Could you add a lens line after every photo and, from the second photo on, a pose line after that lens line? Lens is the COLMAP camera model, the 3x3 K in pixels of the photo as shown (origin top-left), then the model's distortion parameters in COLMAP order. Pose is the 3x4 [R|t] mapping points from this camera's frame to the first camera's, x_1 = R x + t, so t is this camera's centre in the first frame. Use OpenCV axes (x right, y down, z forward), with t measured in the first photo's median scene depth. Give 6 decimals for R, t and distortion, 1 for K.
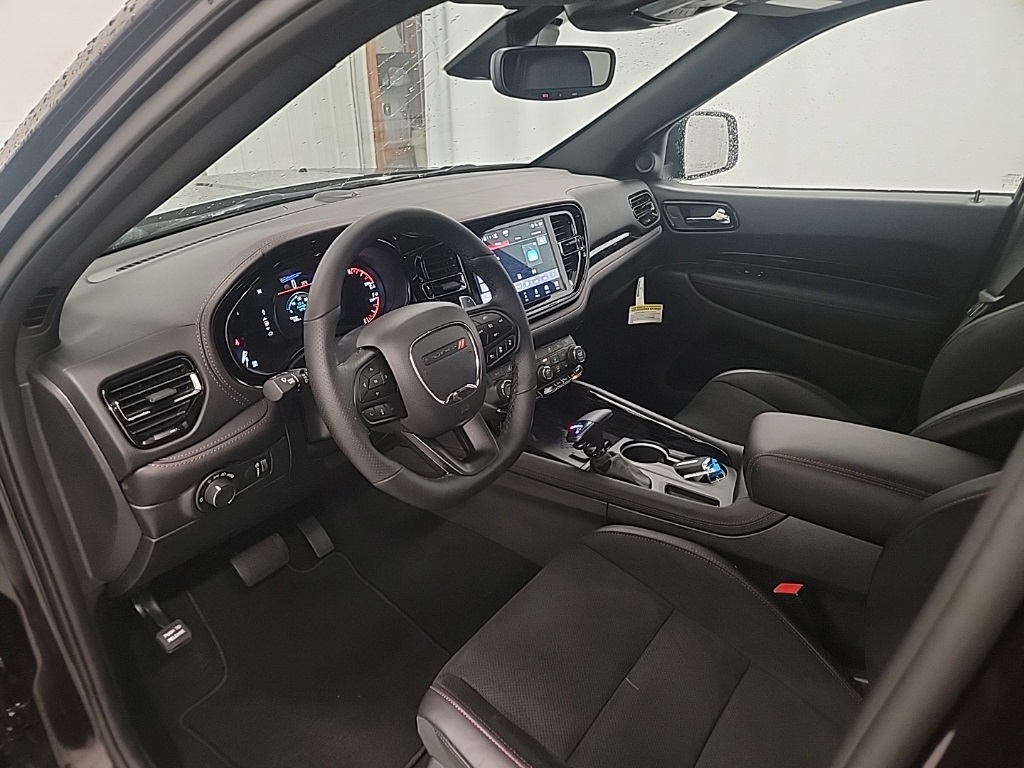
lens RADIAL K [[661.9, 0, 513.6], [0, 661.9, 382.8], [0, 0, 1]] dist [0.067977, -0.053892]
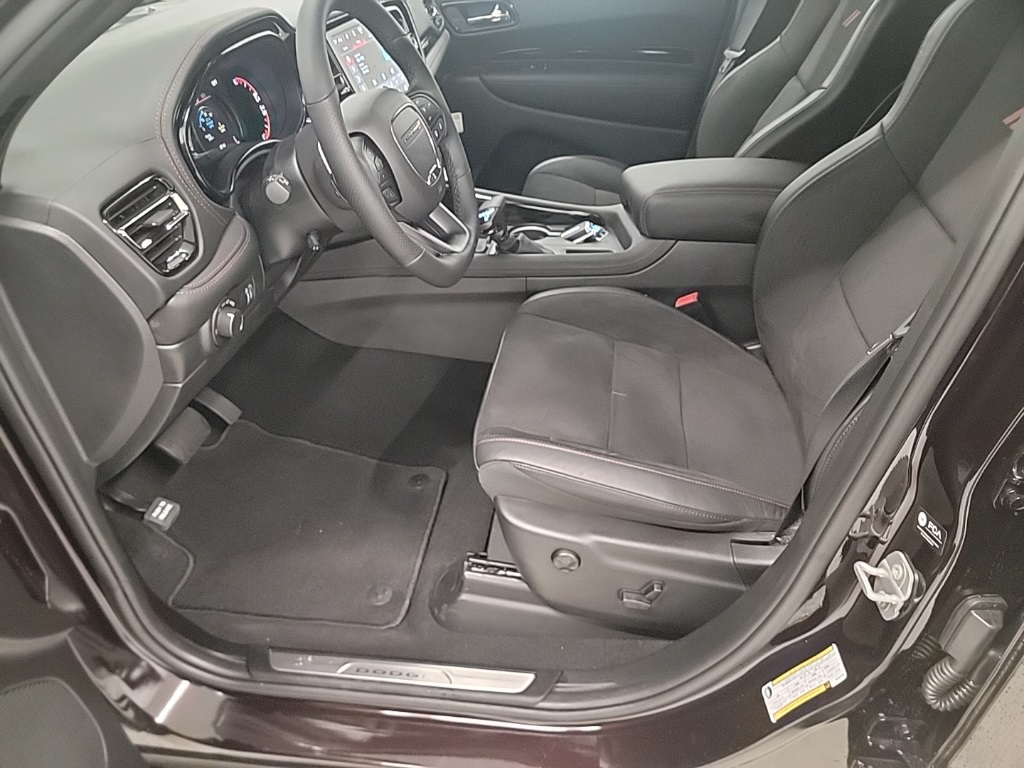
lens RADIAL K [[675.1, 0, 510.8], [0, 675.1, 343.5], [0, 0, 1]] dist [0.067377, -0.057647]
pose [[0.896983, -0.272335, 0.348218, -0.340145], [0.216629, 0.957433, 0.190772, 0.076752], [-0.385349, -0.095685, 0.917797, -0.025254]]
